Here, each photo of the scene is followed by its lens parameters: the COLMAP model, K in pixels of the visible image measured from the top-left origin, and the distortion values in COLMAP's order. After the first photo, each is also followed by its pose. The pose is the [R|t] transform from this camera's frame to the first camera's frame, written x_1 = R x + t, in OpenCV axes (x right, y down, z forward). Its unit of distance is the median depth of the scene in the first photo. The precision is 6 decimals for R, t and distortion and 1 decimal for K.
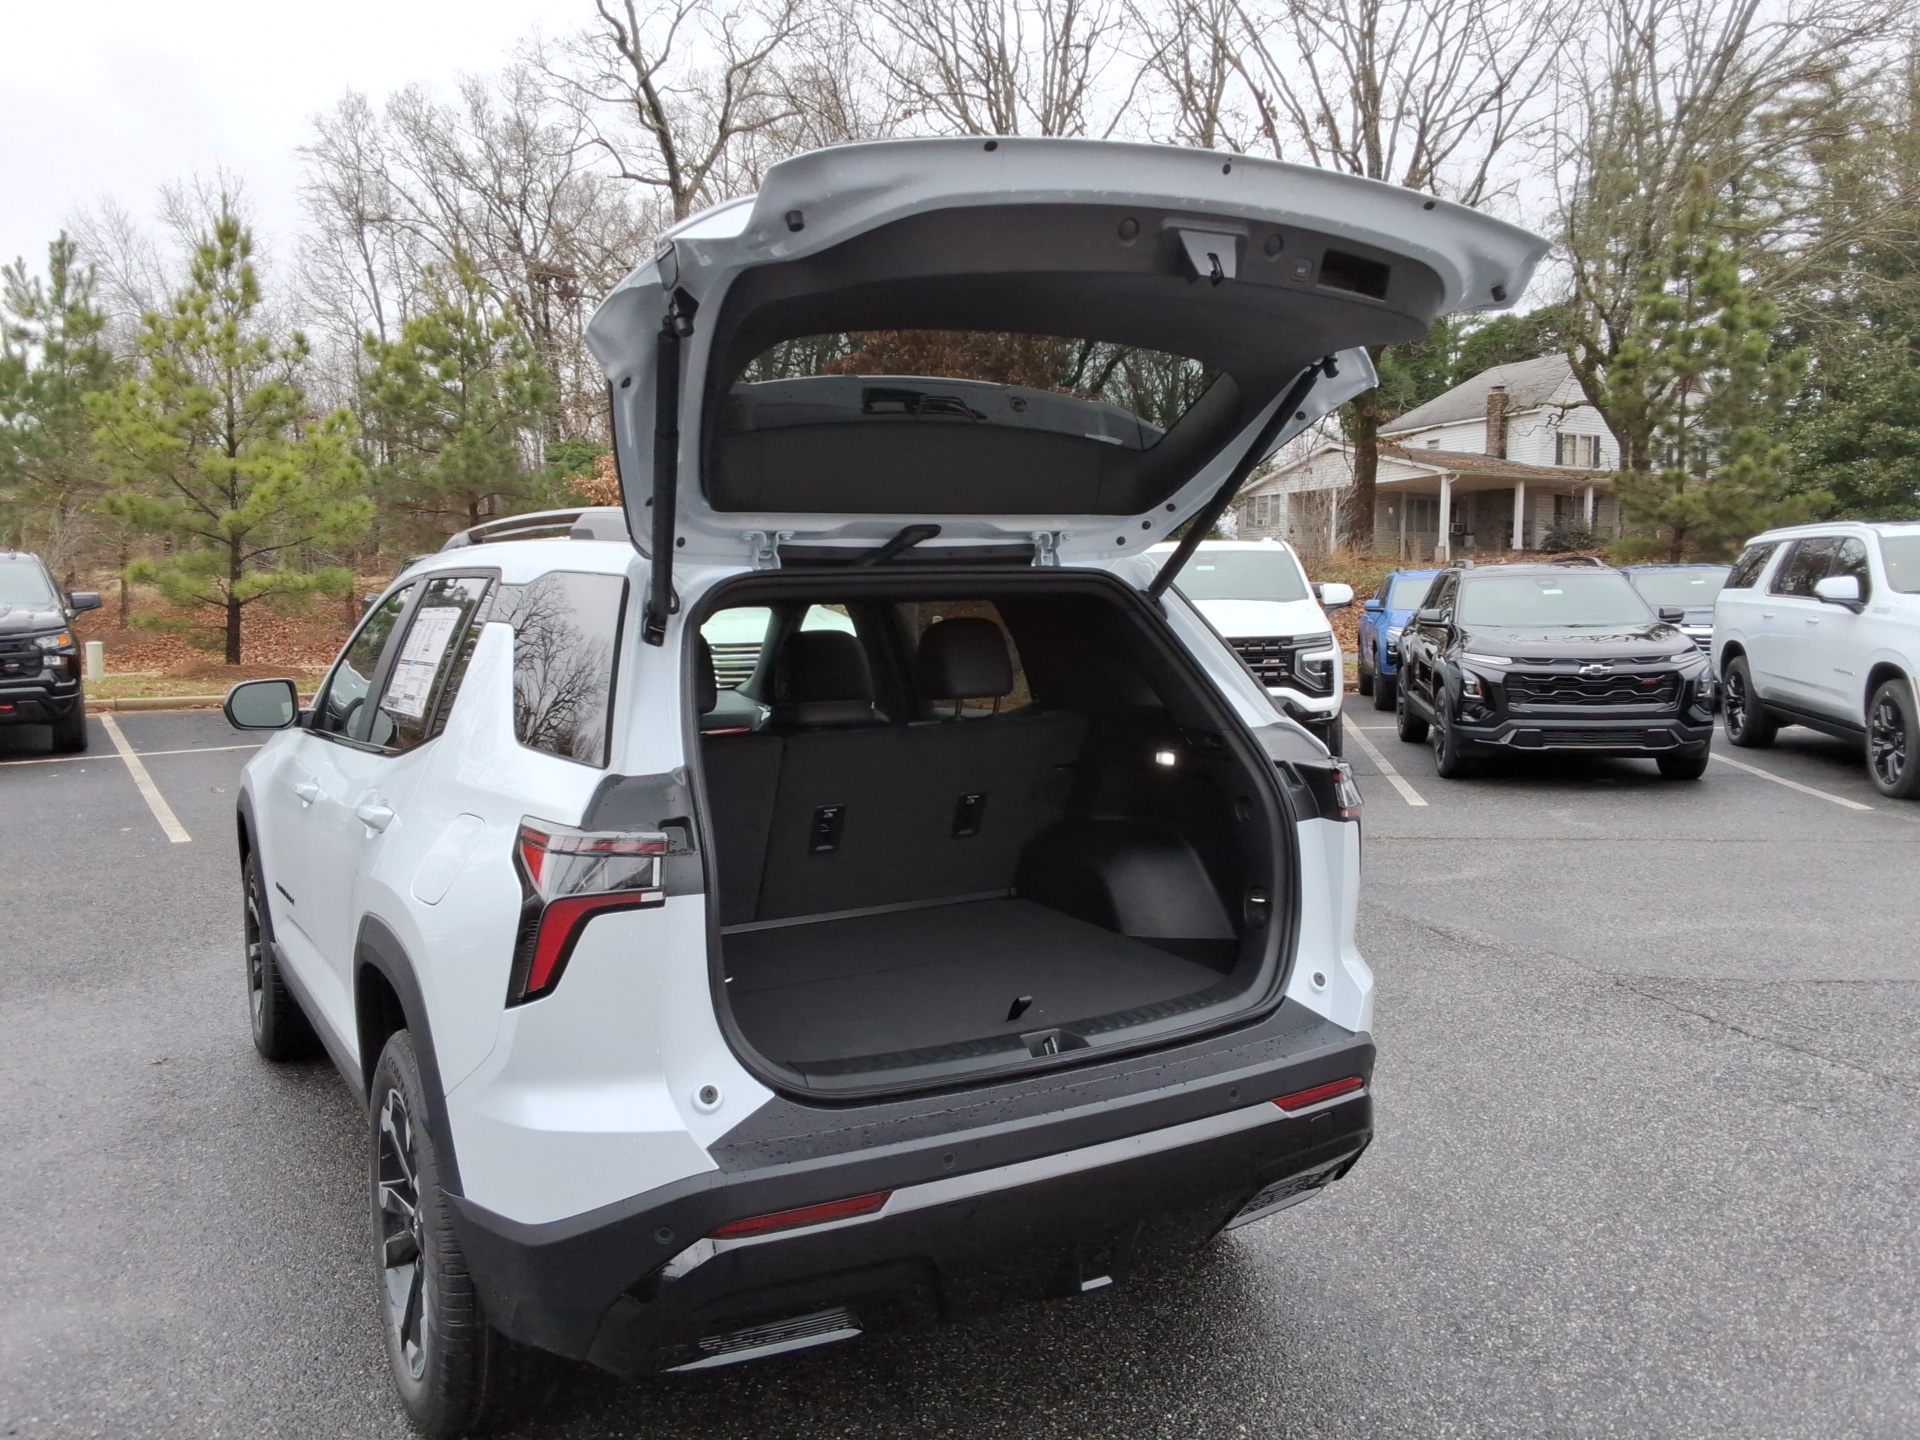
lens RADIAL K [[1530.0, 0, 960.0], [0, 1530.0, 720.0], [0, 0, 1]] dist [0.098810, -0.145314]
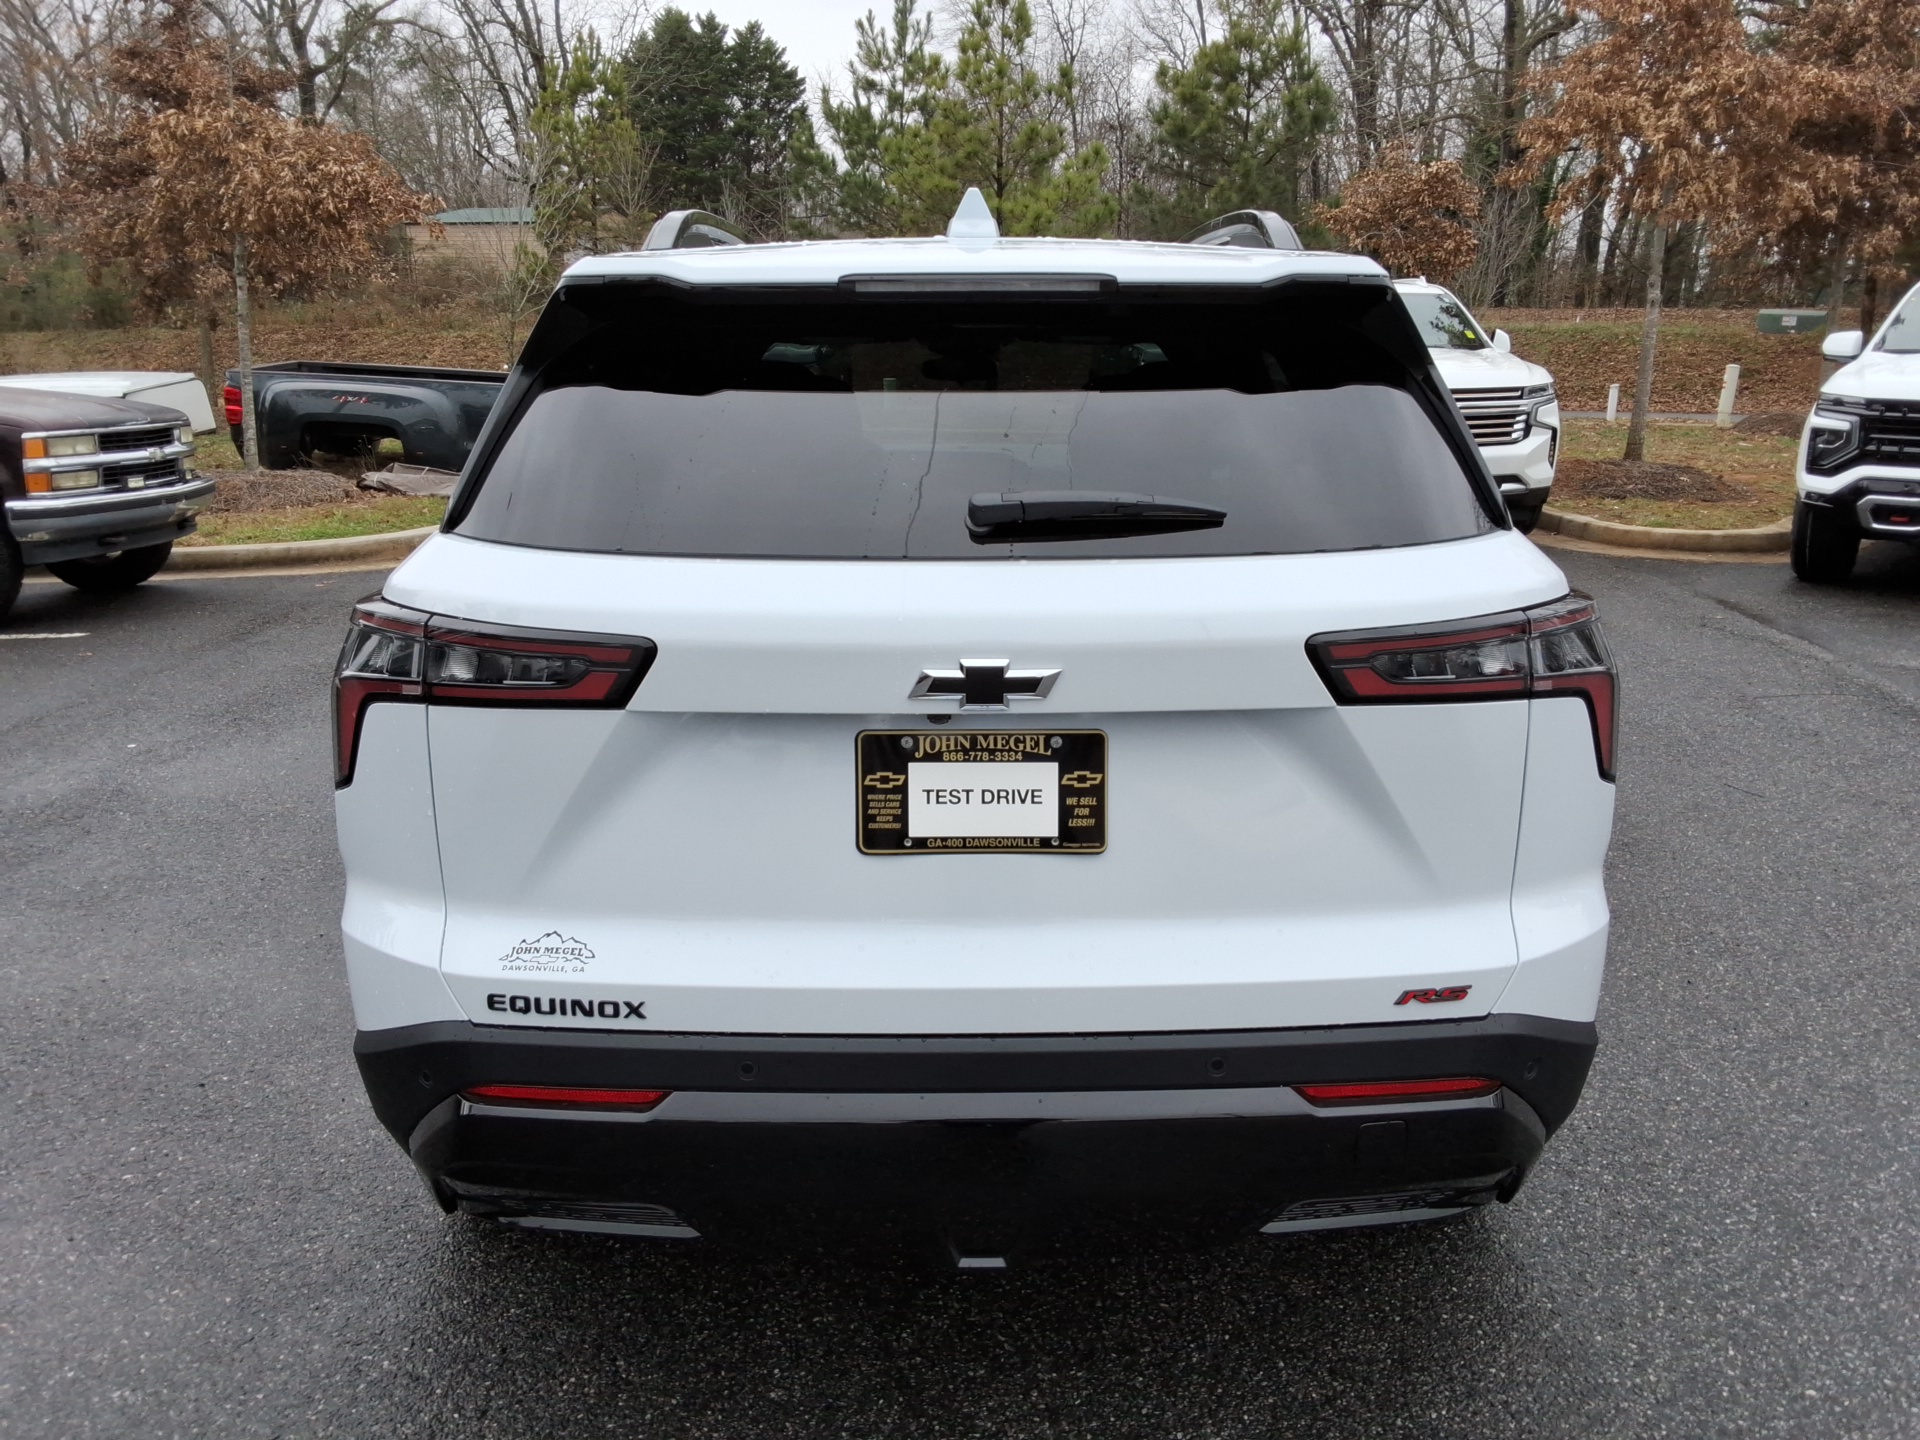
lens RADIAL K [[1524.1, 0, 966.1], [0, 1524.1, 712.0], [0, 0, 1]] dist [0.092785, -0.123670]
pose [[0.876633, 0.131271, -0.462906, 0.038891], [-0.056837, 0.983580, 0.171289, -0.002701], [0.477790, -0.123848, 0.869700, 0.037448]]
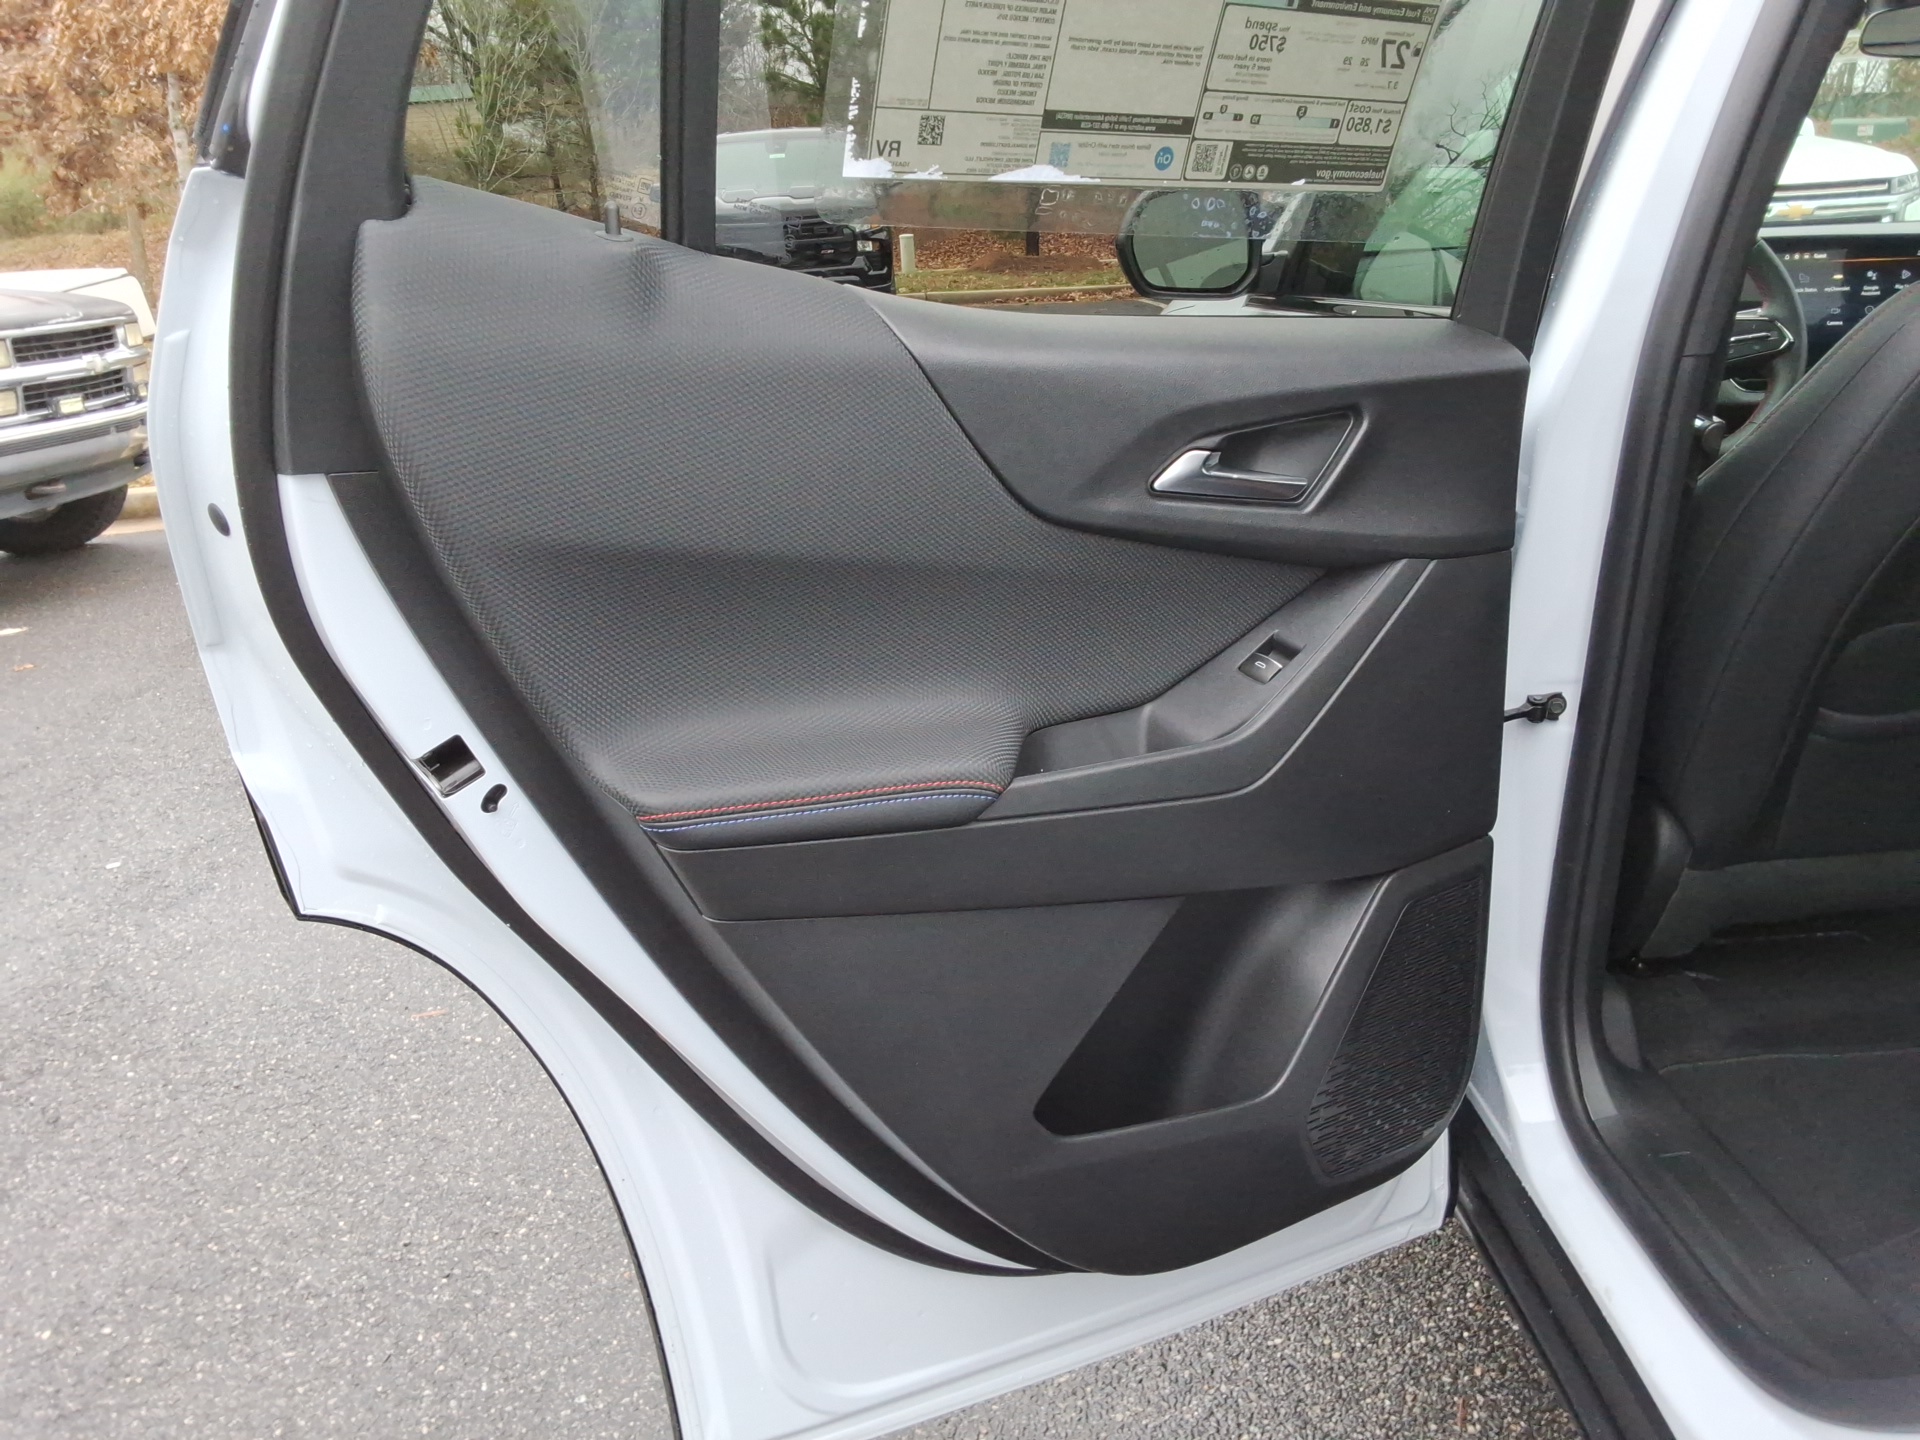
lens RADIAL K [[1542.9, 0, 973.0], [0, 1542.9, 715.6], [0, 0, 1]] dist [0.098056, -0.140073]
pose [[0.892132, 0.115878, -0.436662, -0.051806], [-0.004969, 0.969004, 0.246994, 0.002420], [0.451748, -0.218182, 0.865055, 0.096936]]
